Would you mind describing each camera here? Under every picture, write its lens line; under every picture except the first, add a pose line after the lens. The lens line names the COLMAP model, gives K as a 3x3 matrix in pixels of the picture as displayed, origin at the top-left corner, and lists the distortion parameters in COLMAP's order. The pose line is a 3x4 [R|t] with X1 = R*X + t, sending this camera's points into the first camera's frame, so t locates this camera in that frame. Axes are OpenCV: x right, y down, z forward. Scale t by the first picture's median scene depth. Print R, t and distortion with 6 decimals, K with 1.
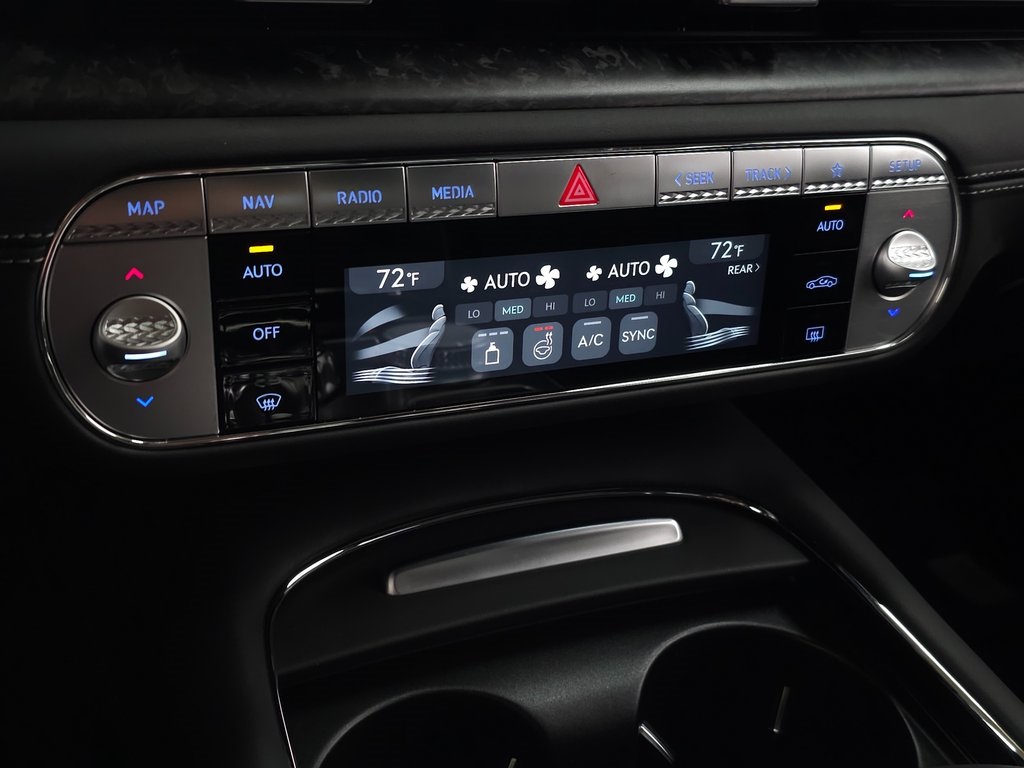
lens RADIAL K [[1147.6, 0, 512.3], [0, 1147.6, 375.4], [0, 0, 1]] dist [0.108406, 0.000000]
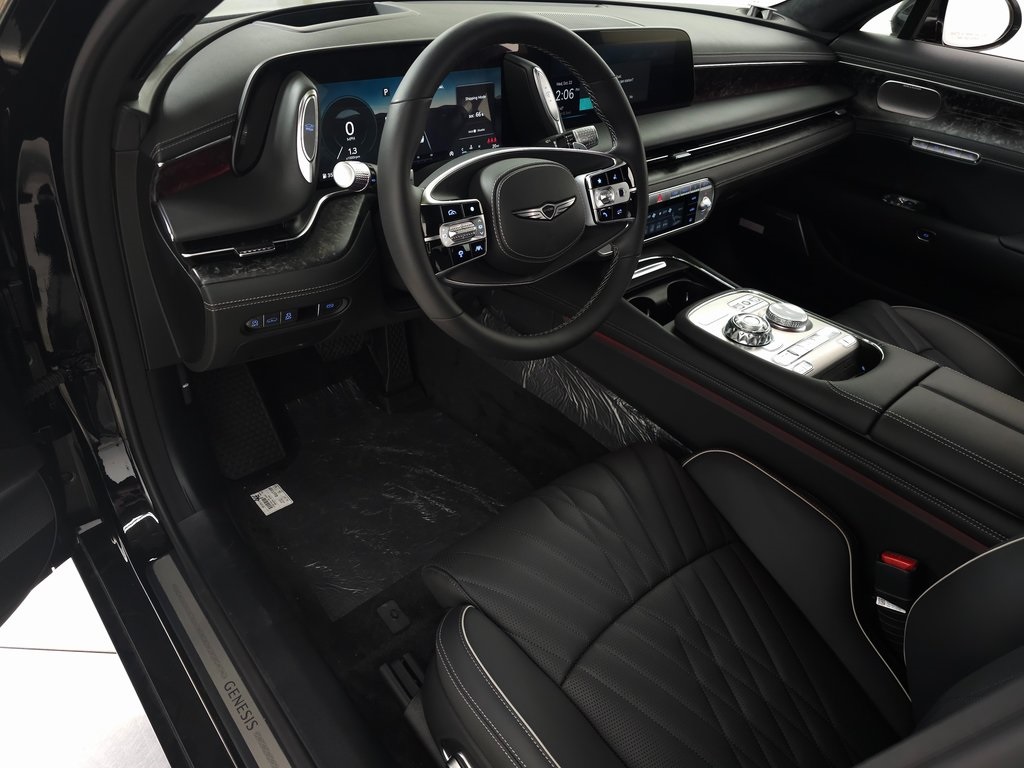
lens RADIAL K [[711.0, 0, 486.2], [0, 711.0, 431.7], [0, 0, 1]] dist [0.025899, -0.045894]
pose [[0.963139, -0.184003, 0.196229, -1.539075], [0.139651, 0.965479, 0.219882, 0.049241], [-0.229914, -0.184374, 0.955587, -2.159438]]
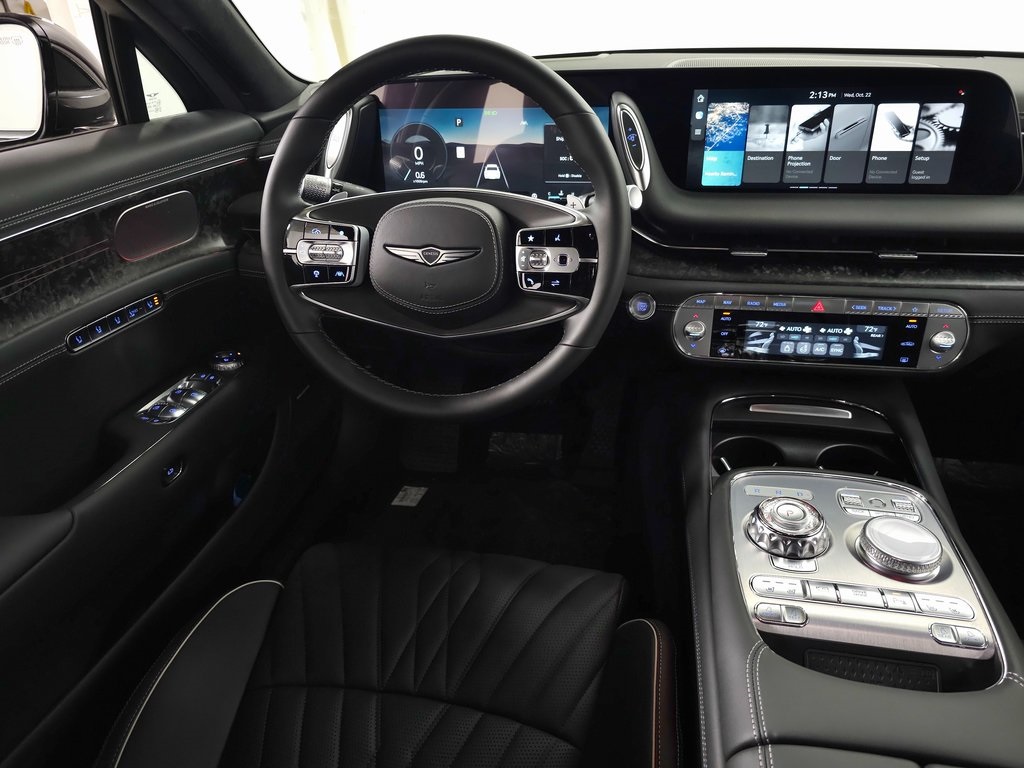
lens RADIAL K [[711.0, 0, 506.3], [0, 711.0, 386.0], [0, 0, 1]] dist [0.025899, -0.045894]
pose [[0.811521, 0.184609, -0.554394, 0.528394], [-0.161109, 0.982695, 0.091399, 0.034747], [0.561674, 0.015146, 0.827220, -1.351328]]
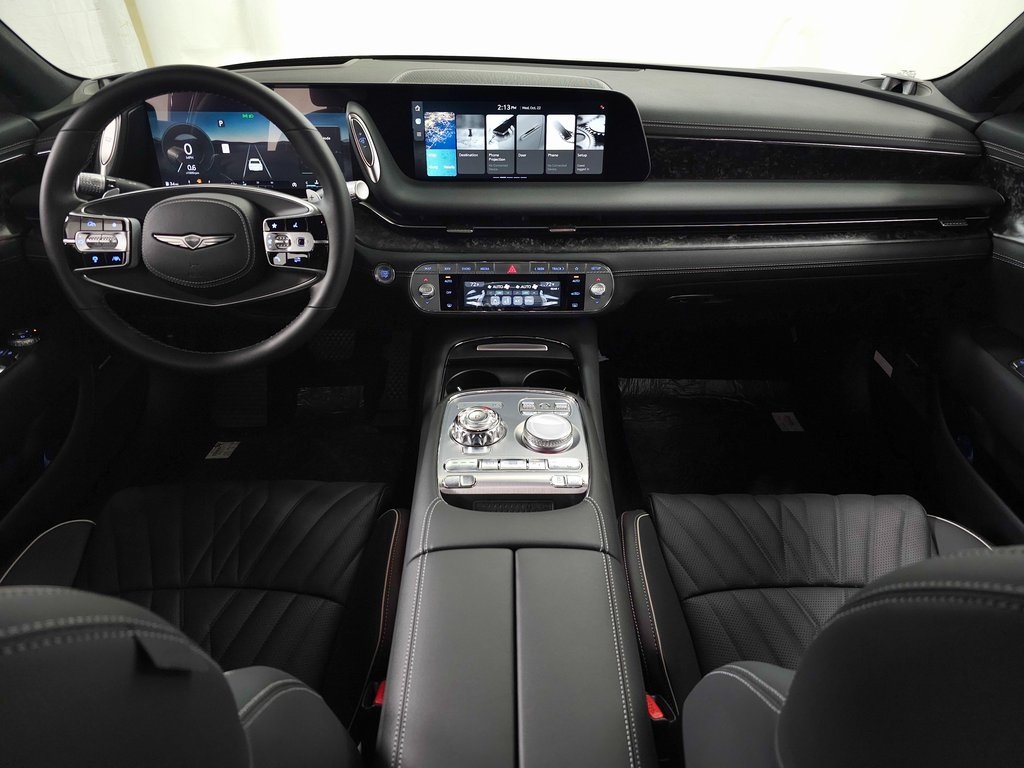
lens RADIAL K [[711.0, 0, 527.8], [0, 711.0, 386.9], [0, 0, 1]] dist [0.025899, -0.045894]
pose [[0.926623, 0.146458, -0.346294, 1.191950], [-0.113090, 0.986931, 0.114794, -0.022192], [0.358581, -0.067208, 0.931076, -1.757161]]
